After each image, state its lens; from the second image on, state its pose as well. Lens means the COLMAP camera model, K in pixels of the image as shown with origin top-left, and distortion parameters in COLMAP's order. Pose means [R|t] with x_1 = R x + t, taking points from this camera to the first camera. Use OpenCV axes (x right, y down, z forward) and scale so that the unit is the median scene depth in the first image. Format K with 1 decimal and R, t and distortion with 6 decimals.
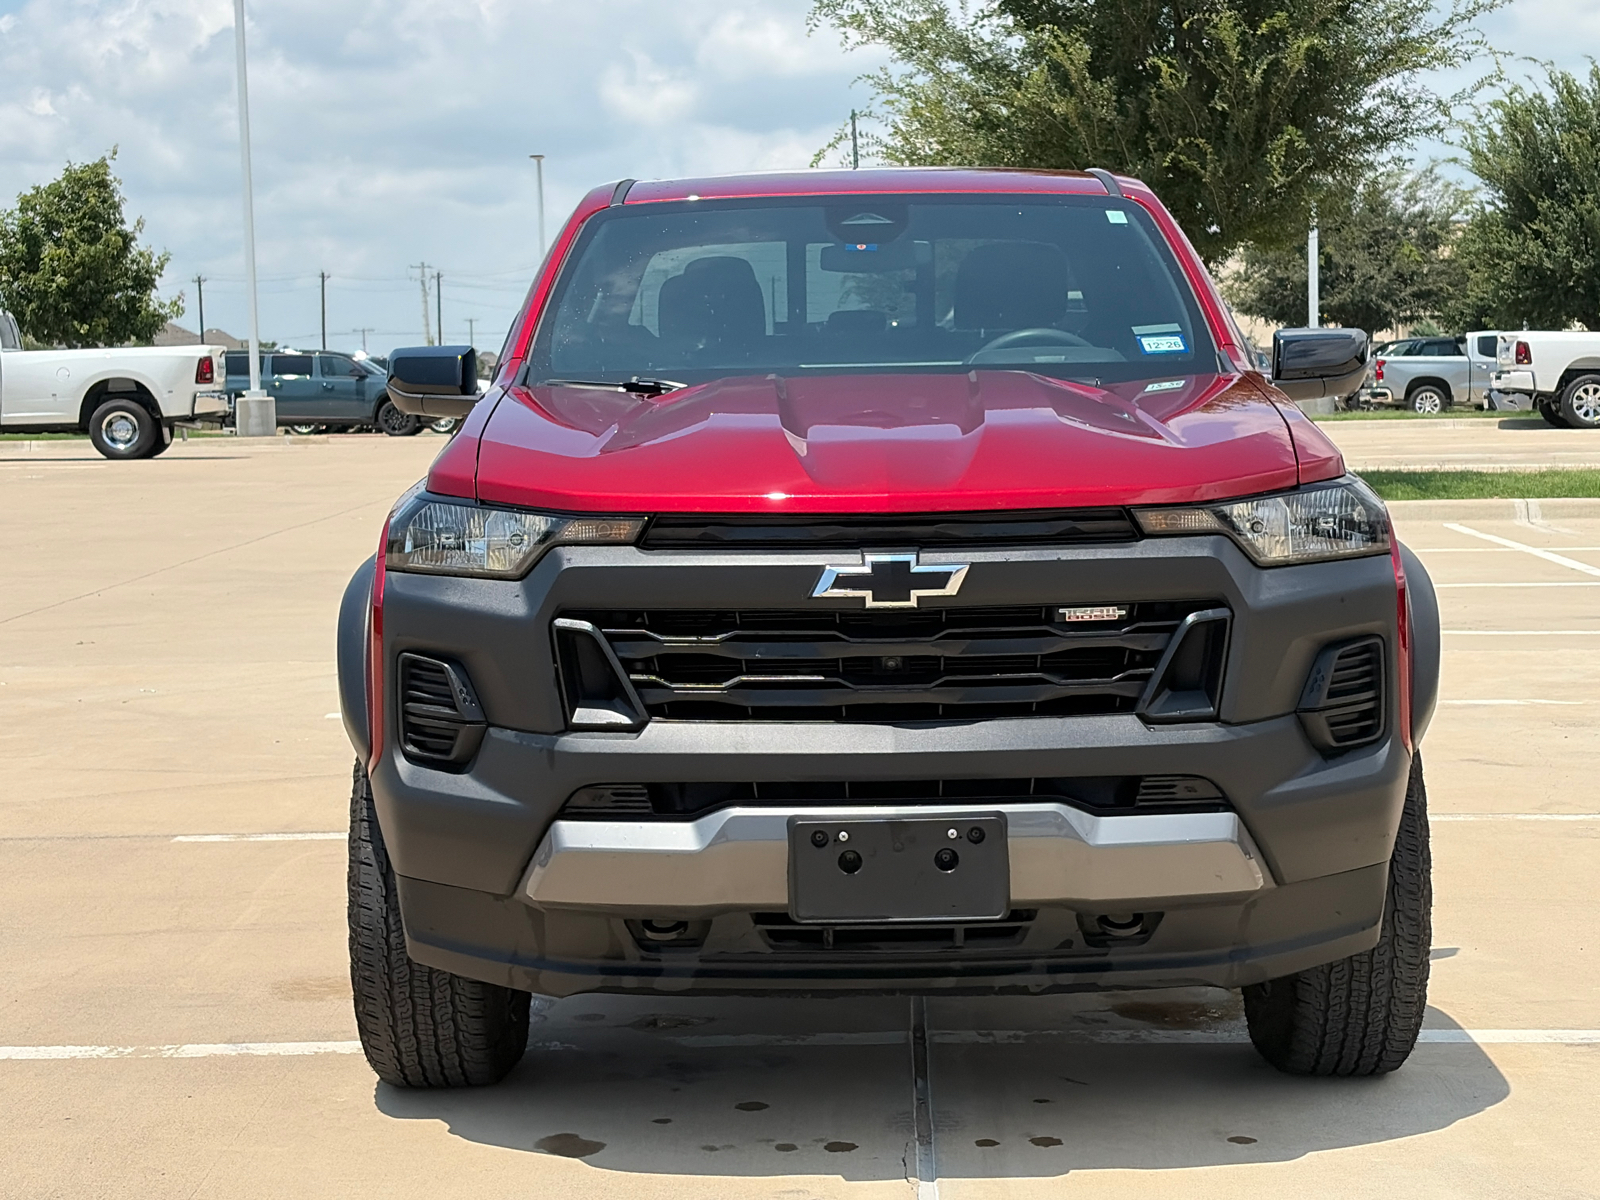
lens RADIAL K [[3130.5, 0, 800.0], [0, 3130.5, 600.0], [0, 0, 1]] dist [0.121395, 0.041093]
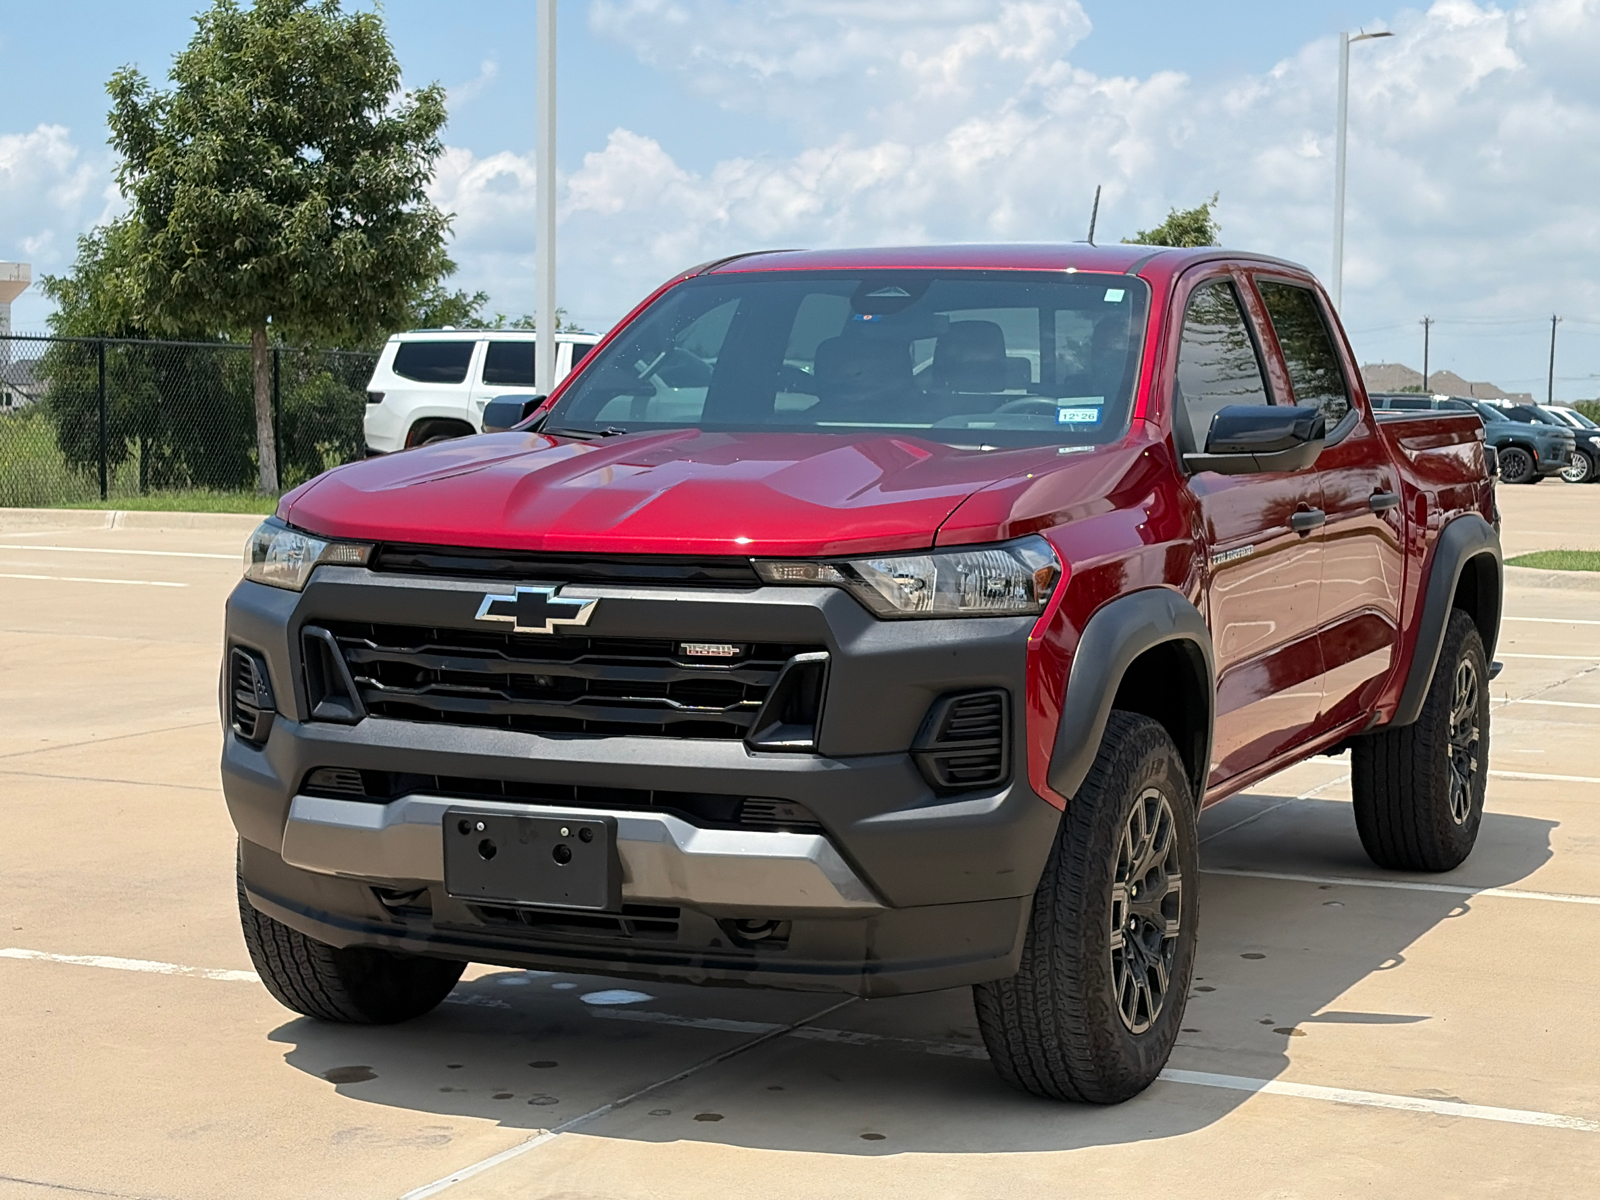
lens RADIAL K [[3130.5, 0, 800.0], [0, 3130.5, 600.0], [0, 0, 1]] dist [0.121395, 0.041093]
pose [[0.926404, 0.057860, -0.372059, 0.541289], [-0.062722, 0.998031, -0.000967, -0.014399], [0.371270, 0.024232, 0.928209, -0.038108]]
